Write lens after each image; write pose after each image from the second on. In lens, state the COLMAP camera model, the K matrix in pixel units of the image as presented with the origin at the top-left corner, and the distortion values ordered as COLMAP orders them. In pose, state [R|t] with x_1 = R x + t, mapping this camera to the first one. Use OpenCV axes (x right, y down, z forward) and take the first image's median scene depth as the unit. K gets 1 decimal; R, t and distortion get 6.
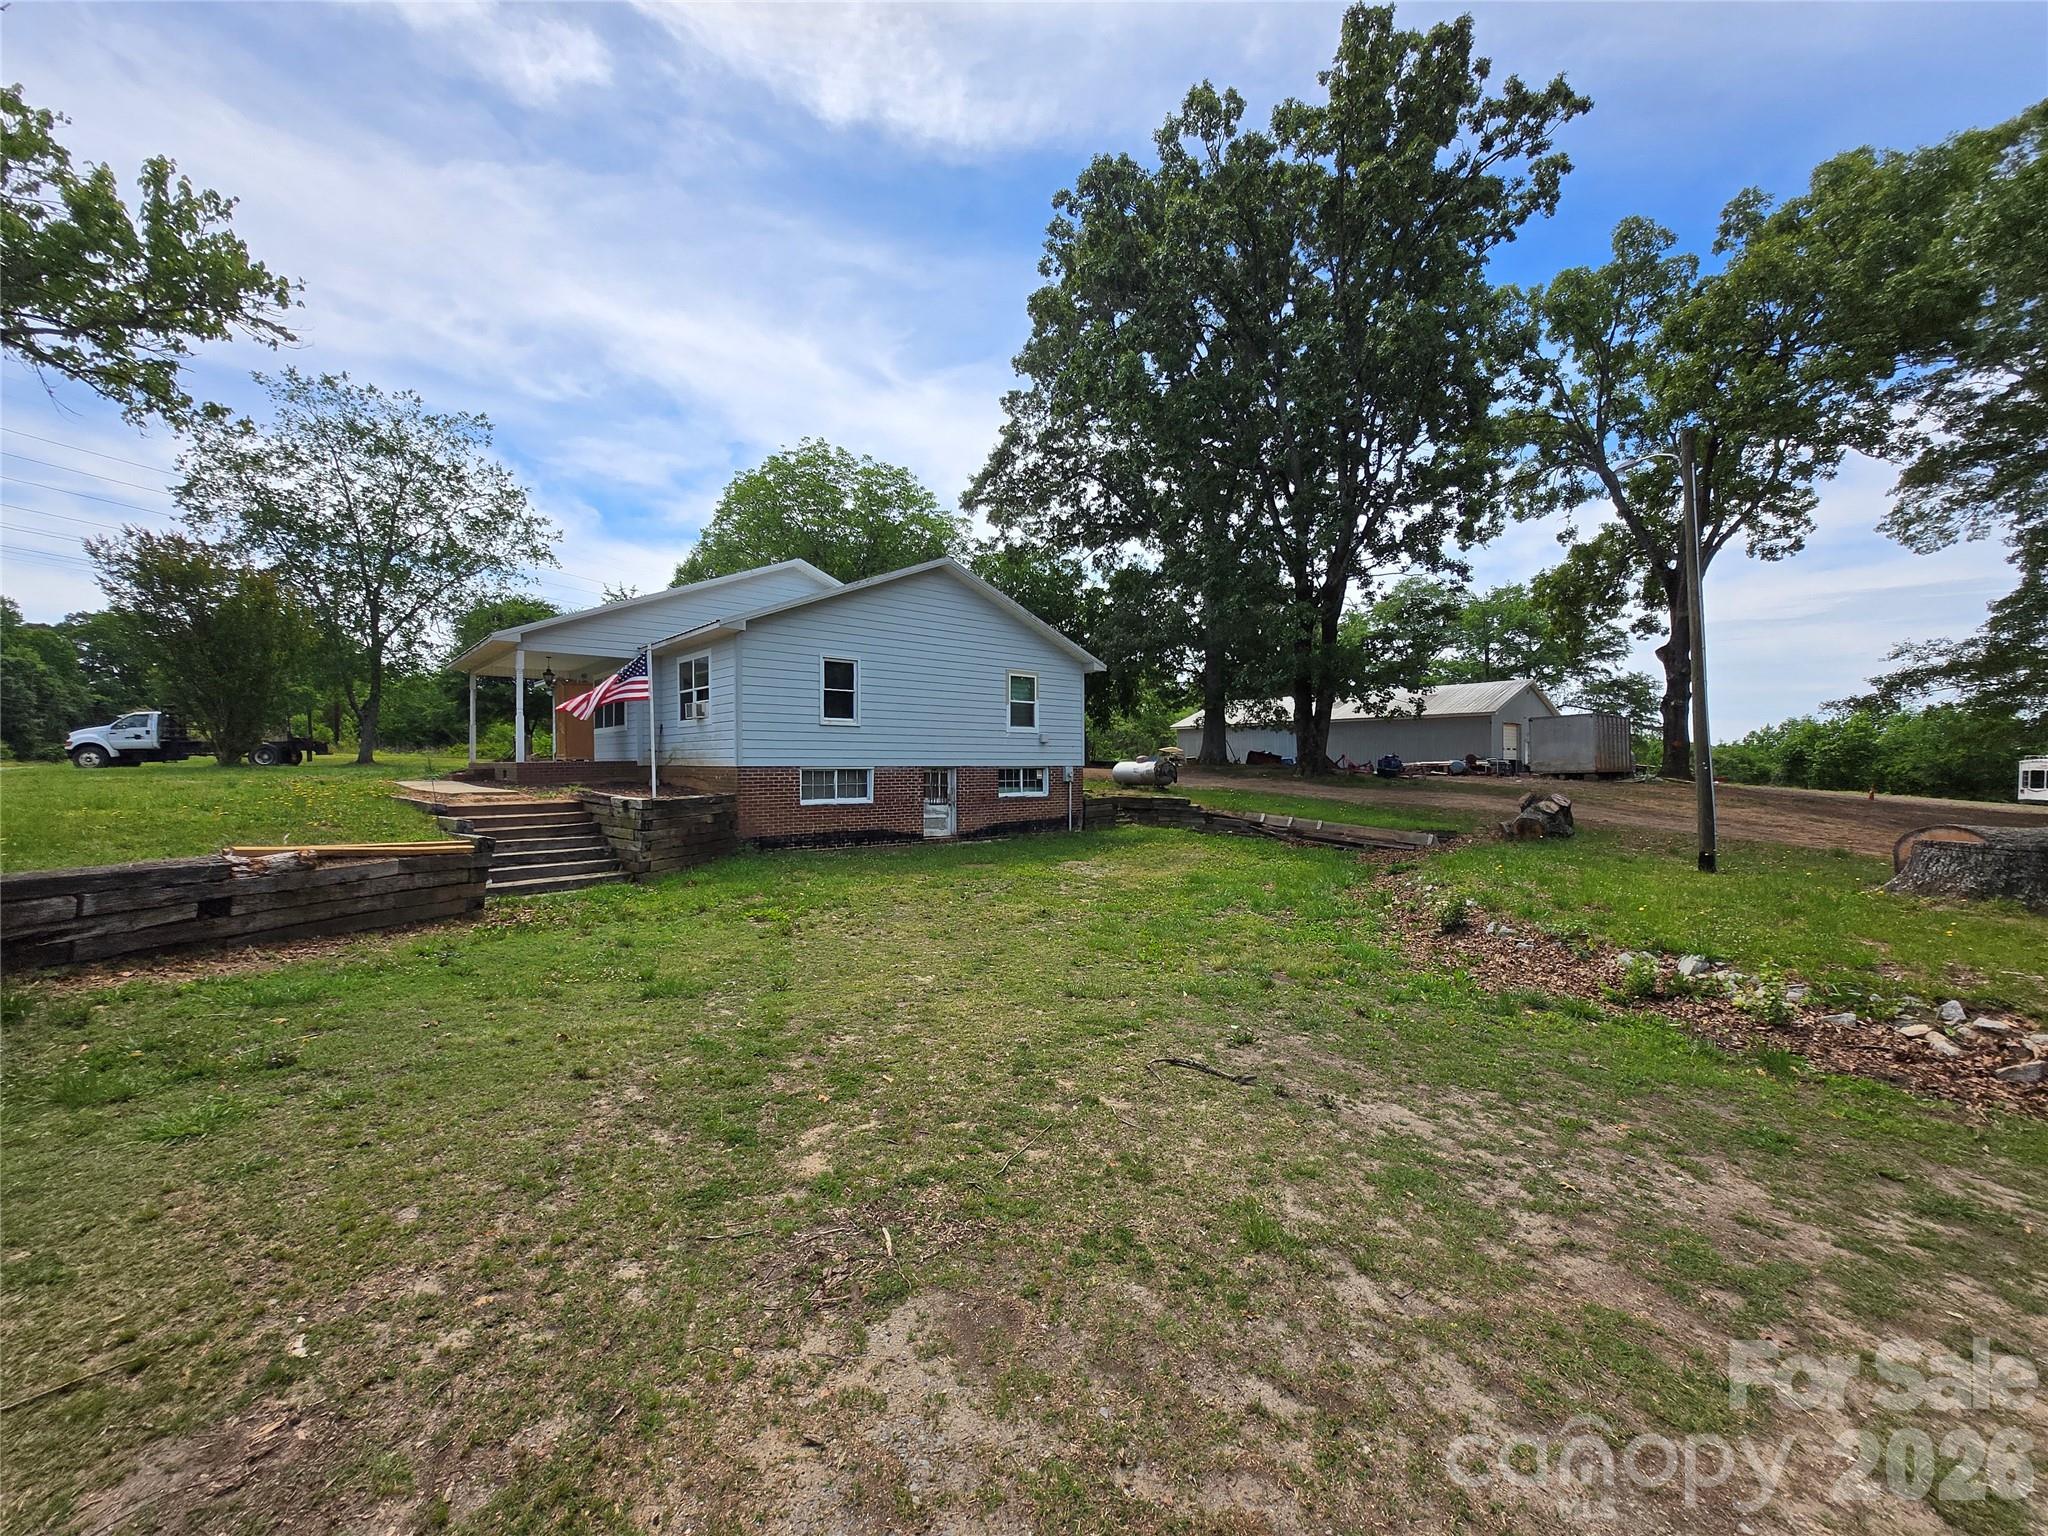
lens RADIAL K [[799.4, 0, 1011.2], [0, 799.4, 753.6], [0, 0, 1]] dist [0.000899, -0.001987]
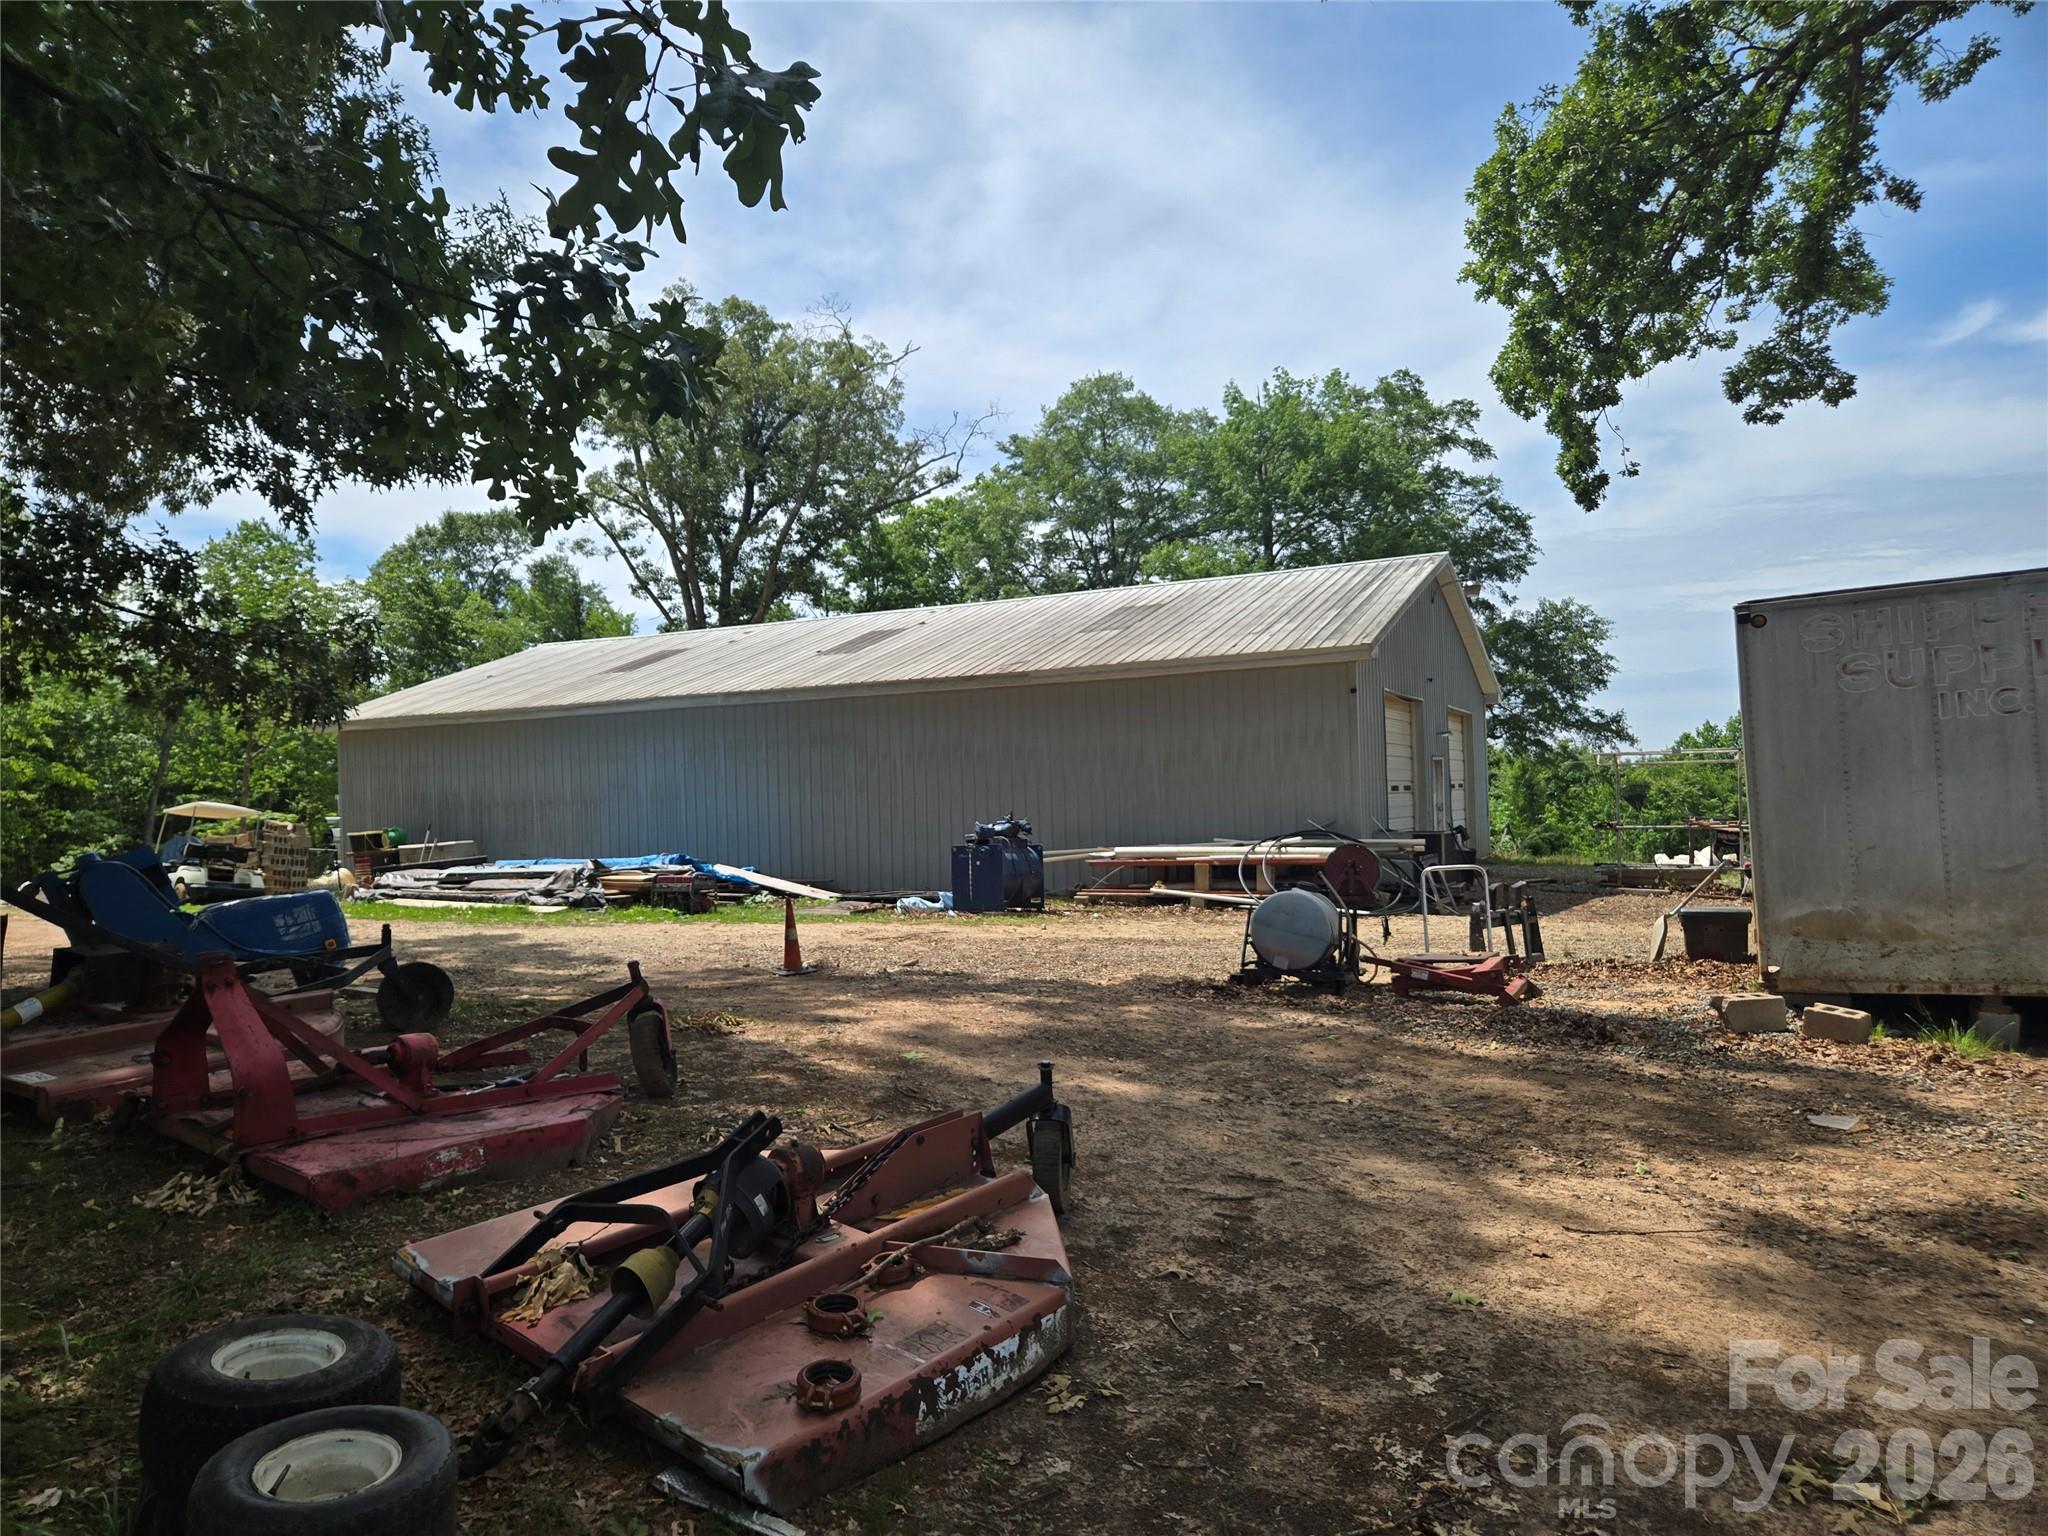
lens RADIAL K [[1374.7, 0, 1019.5], [0, 1374.7, 777.1], [0, 0, 1]] dist [0.071398, -0.055115]
pose [[0.924798, -0.016413, 0.380104, 0.801031], [0.019285, 0.999807, -0.003748, -0.026641], [-0.379970, 0.010797, 0.924936, 1.523168]]
